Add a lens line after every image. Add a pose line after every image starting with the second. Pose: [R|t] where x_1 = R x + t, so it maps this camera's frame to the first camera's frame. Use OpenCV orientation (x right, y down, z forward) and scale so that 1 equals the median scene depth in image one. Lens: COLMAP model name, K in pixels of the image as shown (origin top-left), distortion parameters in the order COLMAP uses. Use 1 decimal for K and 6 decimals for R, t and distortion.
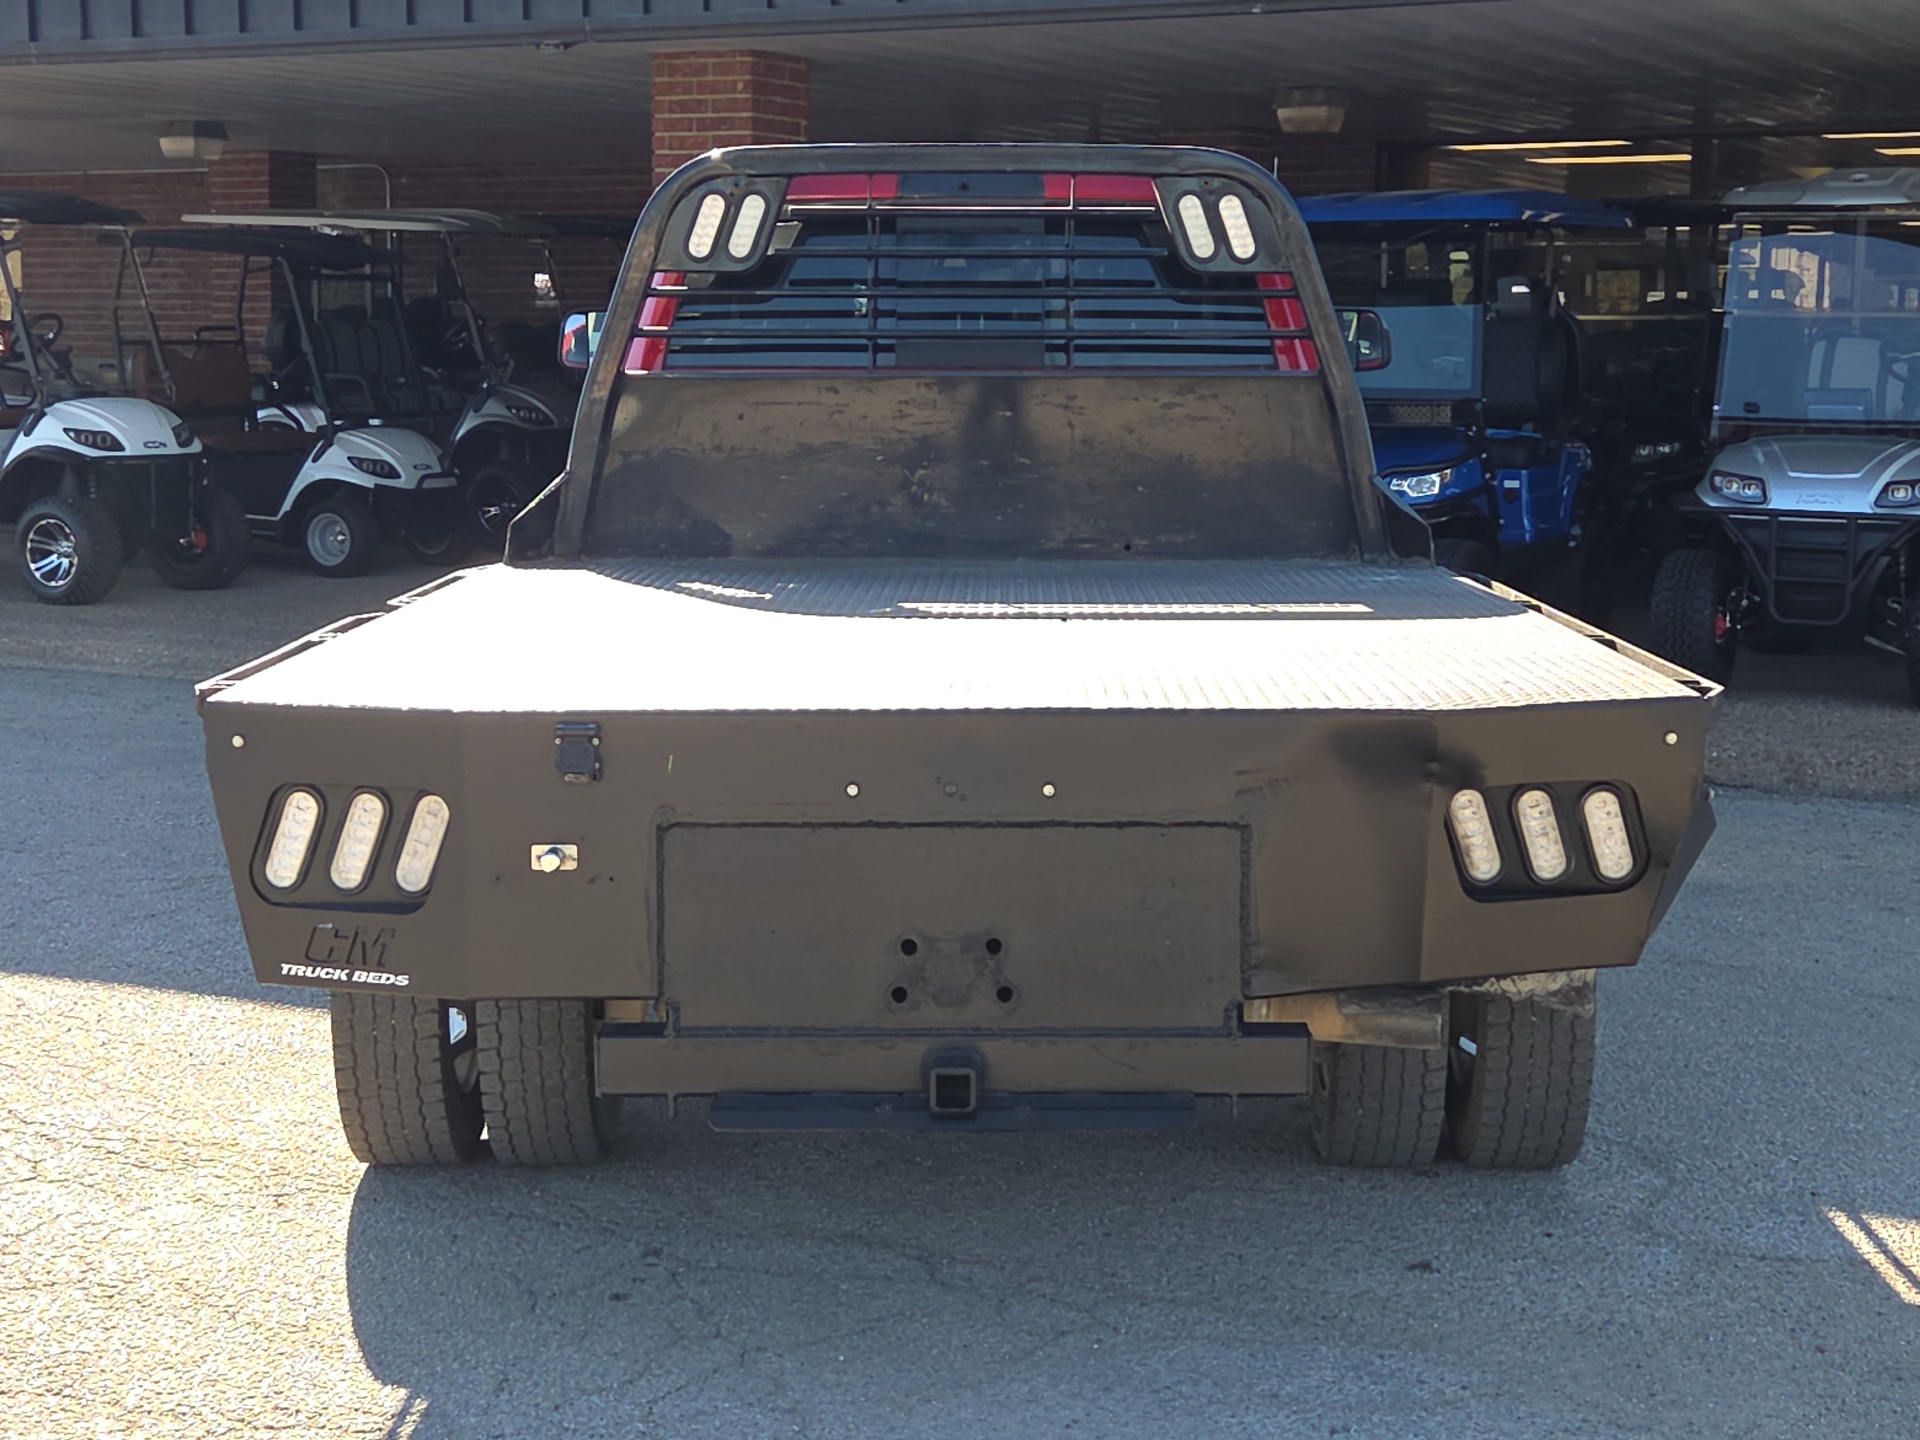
lens RADIAL K [[3288.8, 0, 958.5], [0, 3288.8, 685.9], [0, 0, 1]] dist [0.075171, 0.000000]
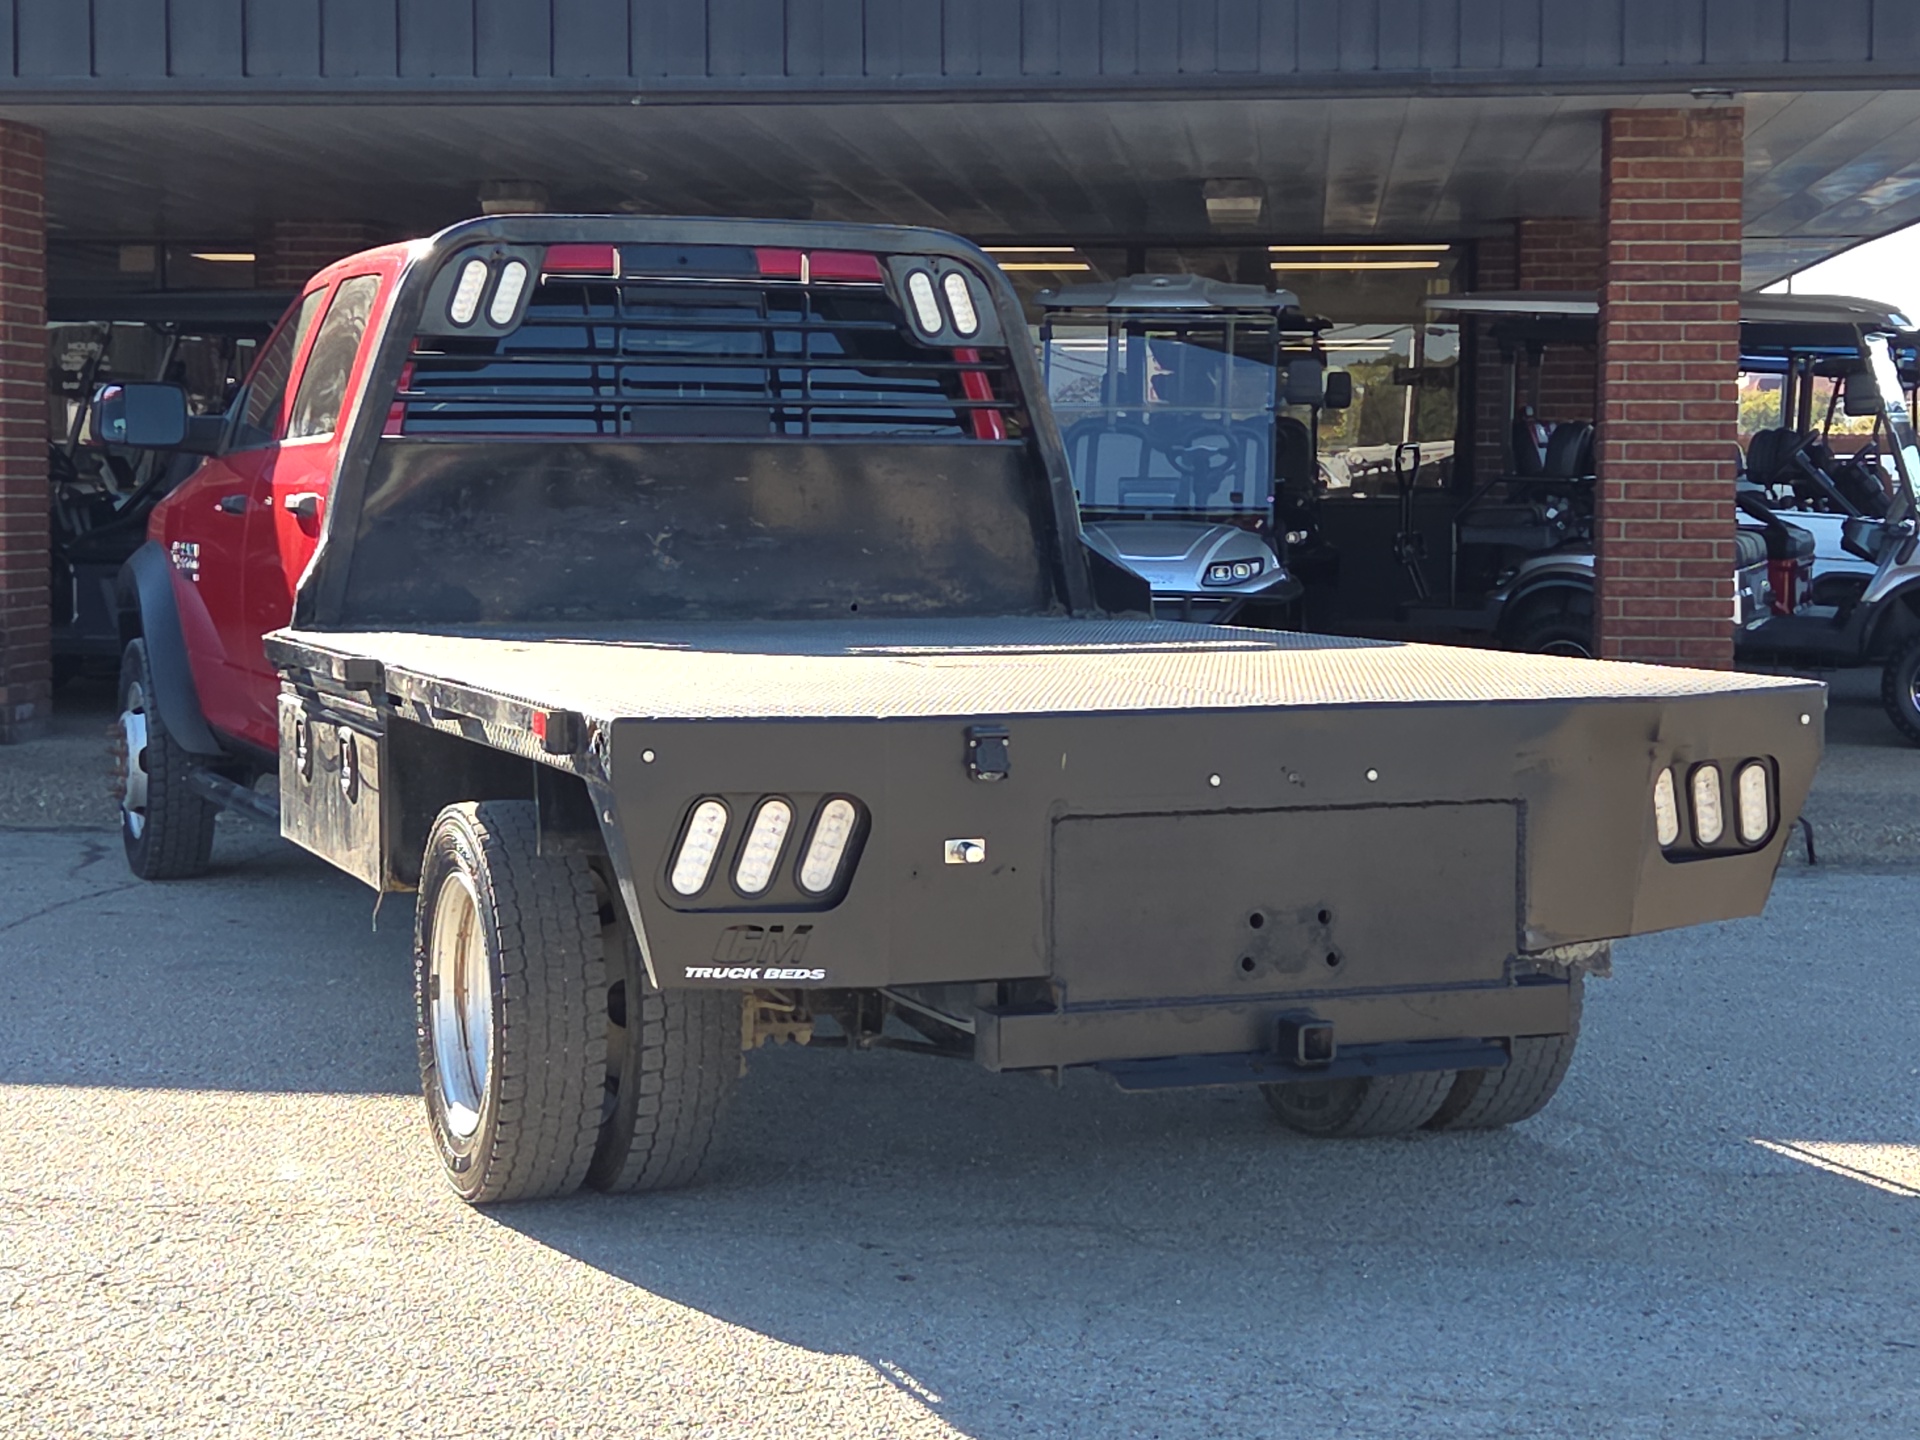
lens RADIAL K [[3497.3, 0, 956.4], [0, 3497.3, 701.2], [0, 0, 1]] dist [0.090169, 0.000000]
pose [[0.929693, -0.022525, 0.367647, -0.333626], [0.036131, 0.998892, -0.030167, 0.022734], [-0.366560, 0.041330, 0.929476, -0.043332]]
